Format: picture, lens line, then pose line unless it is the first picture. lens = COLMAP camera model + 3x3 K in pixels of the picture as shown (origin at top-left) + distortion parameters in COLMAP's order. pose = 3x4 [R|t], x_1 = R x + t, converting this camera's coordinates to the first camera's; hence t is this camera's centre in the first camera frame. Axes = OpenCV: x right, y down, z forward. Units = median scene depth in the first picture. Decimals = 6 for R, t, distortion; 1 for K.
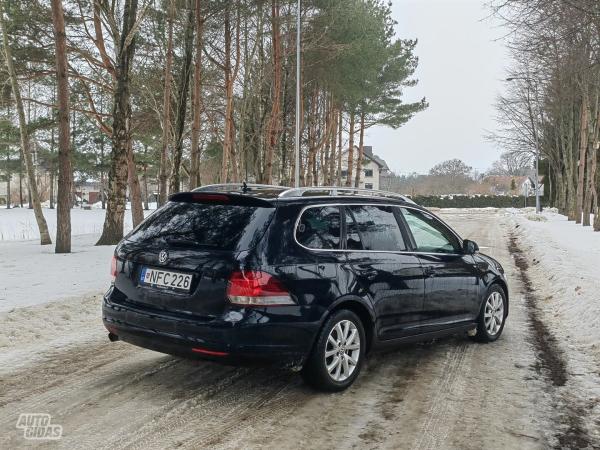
lens RADIAL K [[710.5, 0, 300.0], [0, 710.5, 225.0], [0, 0, 1]] dist [0.077801, -0.185232]
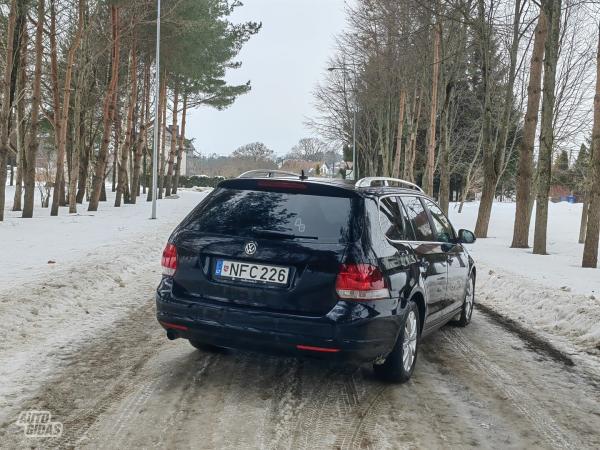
lens RADIAL K [[710.5, 0, 300.0], [0, 710.5, 225.0], [0, 0, 1]] dist [0.077801, -0.185232]
pose [[0.959924, 0.009195, 0.280110, -0.366541], [-0.016777, 0.999555, 0.024679, -0.009767], [-0.279759, -0.028389, 0.959651, 0.082445]]
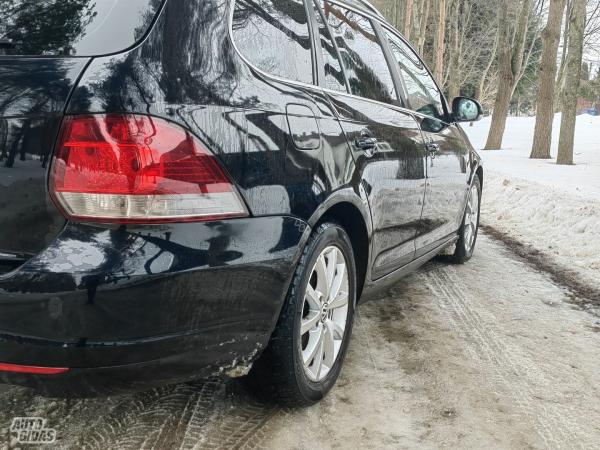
lens RADIAL K [[710.5, 0, 300.0], [0, 710.5, 225.0], [0, 0, 1]] dist [0.077801, -0.185232]
pose [[0.964368, -0.031538, 0.262679, -0.070188], [-0.003322, 0.991348, 0.131219, 0.061686], [-0.264544, -0.127416, 0.955919, 0.575857]]
